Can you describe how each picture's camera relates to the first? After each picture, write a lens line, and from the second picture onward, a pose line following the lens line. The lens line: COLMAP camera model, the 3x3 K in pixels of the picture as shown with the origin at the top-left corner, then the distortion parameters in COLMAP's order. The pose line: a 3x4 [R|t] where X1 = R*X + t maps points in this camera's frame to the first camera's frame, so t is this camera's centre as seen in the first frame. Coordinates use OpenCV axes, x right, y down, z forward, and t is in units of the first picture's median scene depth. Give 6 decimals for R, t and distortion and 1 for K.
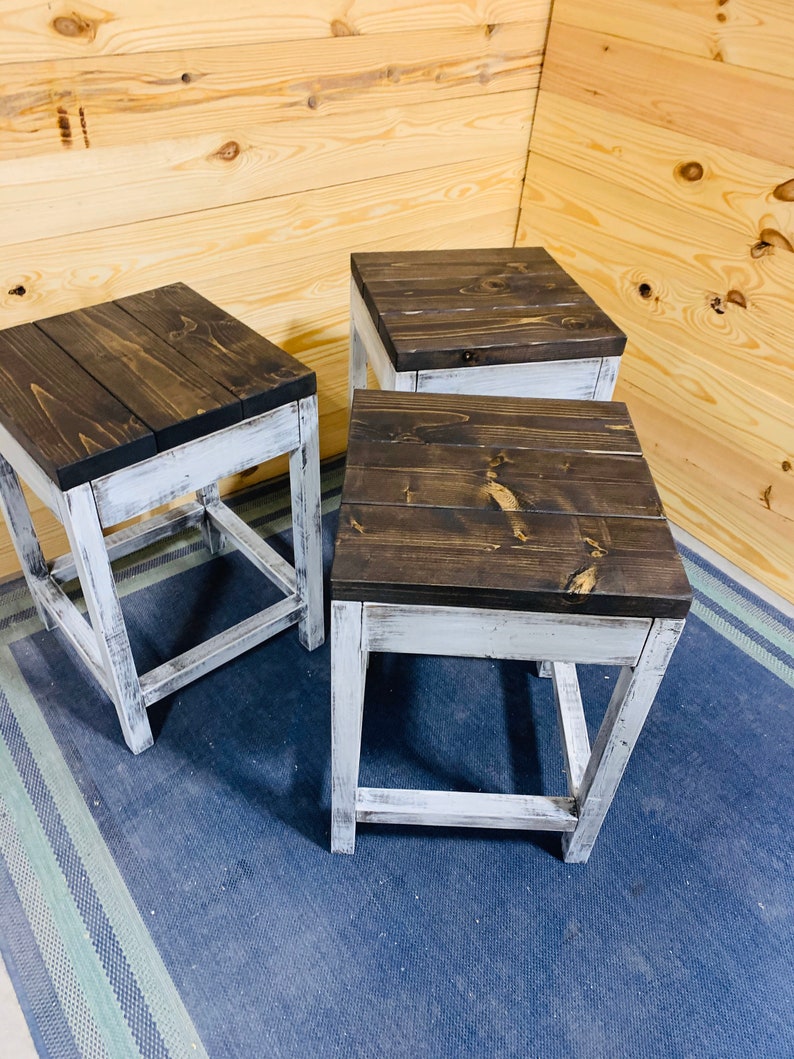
lens RADIAL K [[817.3, 0, 401.0], [0, 817.3, 527.4], [0, 0, 1]] dist [0.015796, -0.009775]
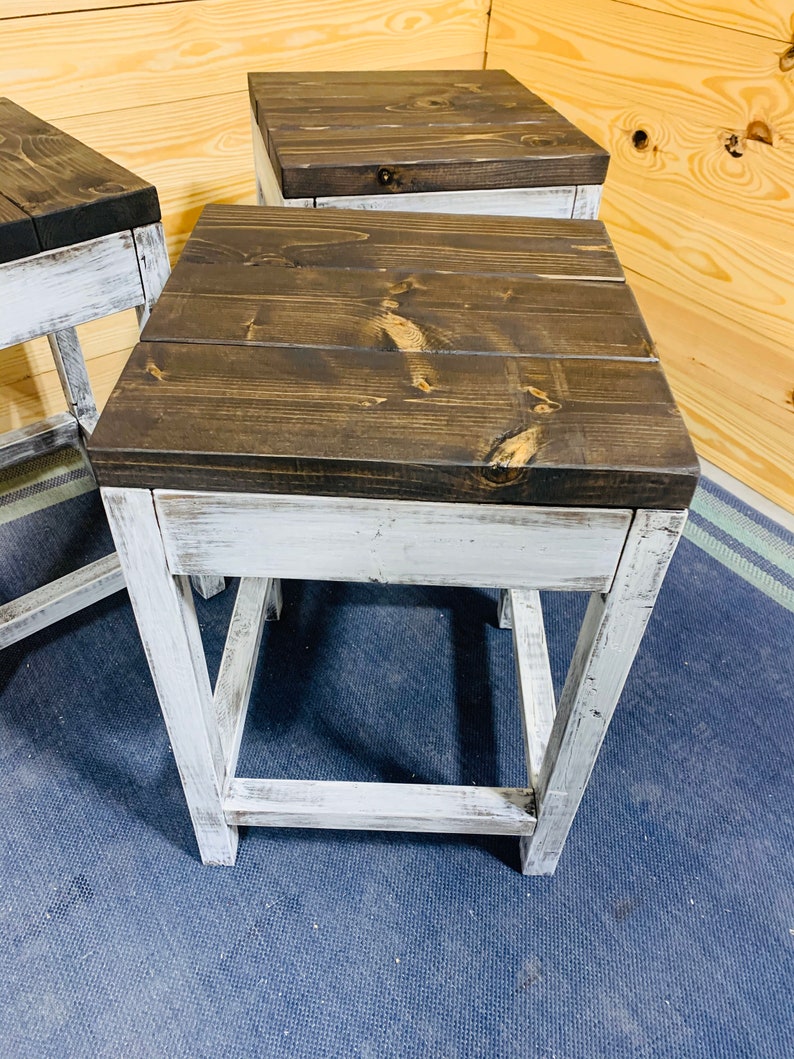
lens RADIAL K [[818.0, 0, 397.0], [0, 818.0, 529.5], [0, 0, 1]] dist [0.011042, -0.004384]
pose [[0.999870, -0.011195, -0.011588, 0.092166], [0.011659, 0.999100, 0.040788, 0.064883], [0.011121, -0.040918, 0.999101, 0.260483]]
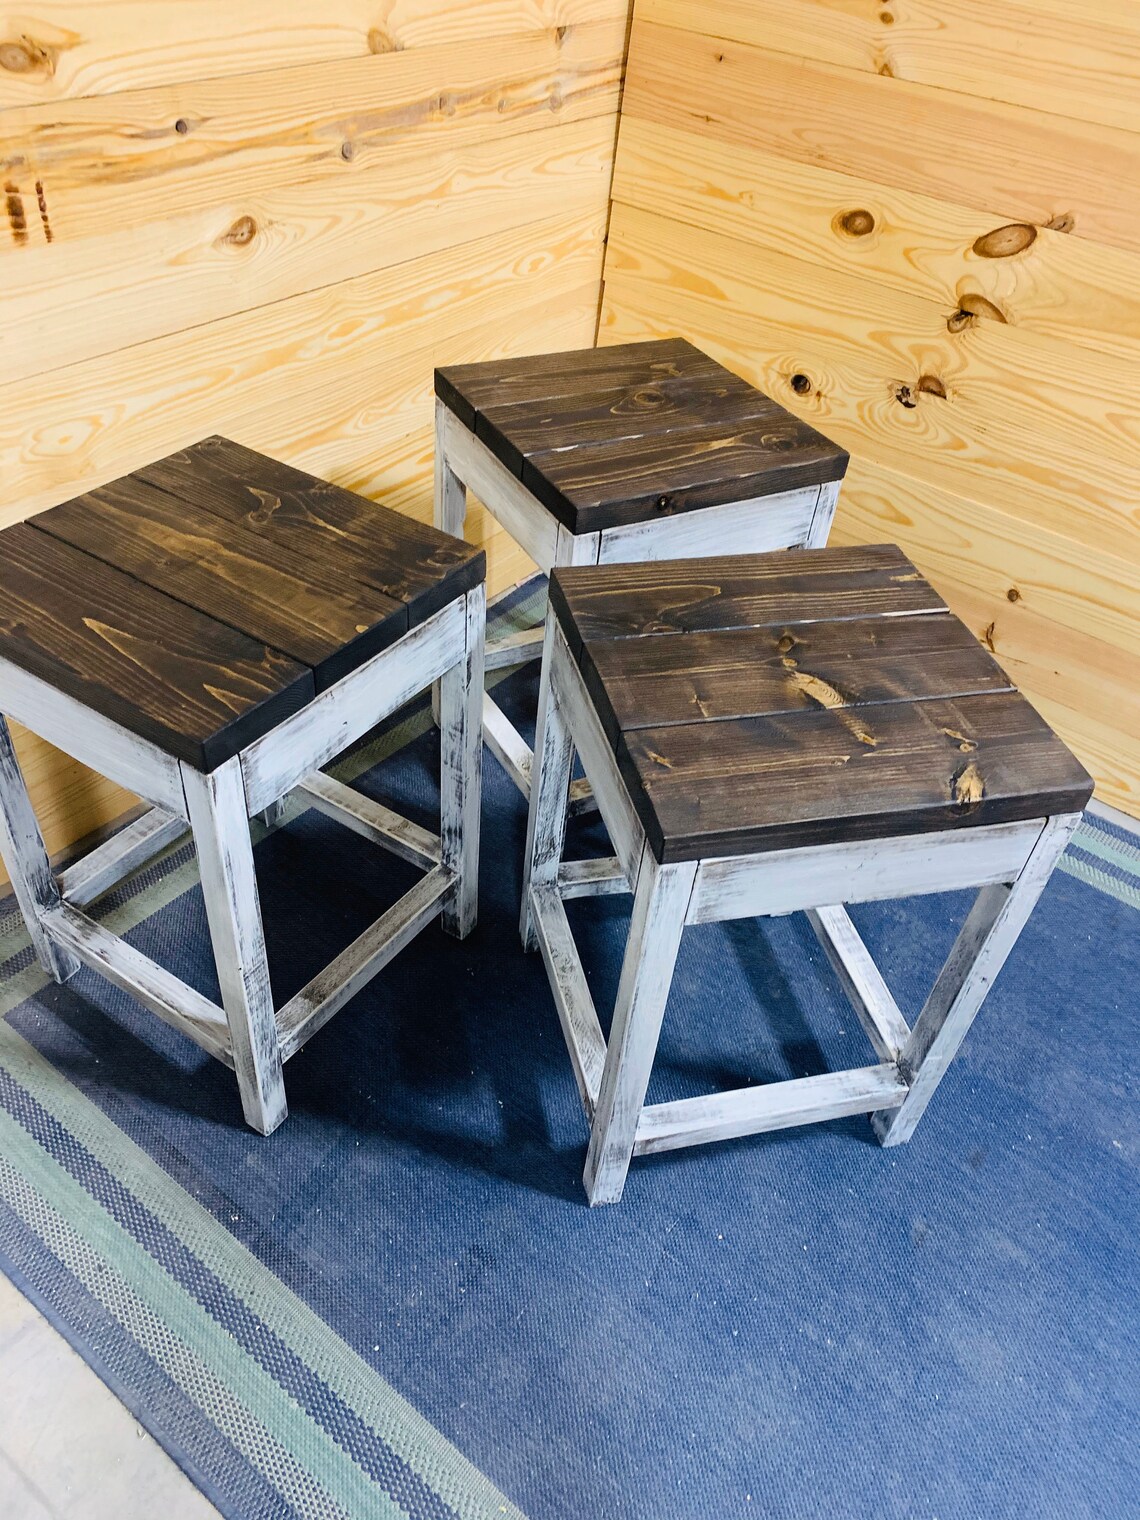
lens RADIAL K [[1173.1, 0, 575.7], [0, 1173.1, 757.0], [0, 0, 1]] dist [0.015796, -0.009775]
pose [[0.964205, -0.152231, 0.217107, -0.243330], [0.145259, 0.988238, 0.047816, -0.044411], [-0.221832, -0.014567, 0.974976, -0.005922]]
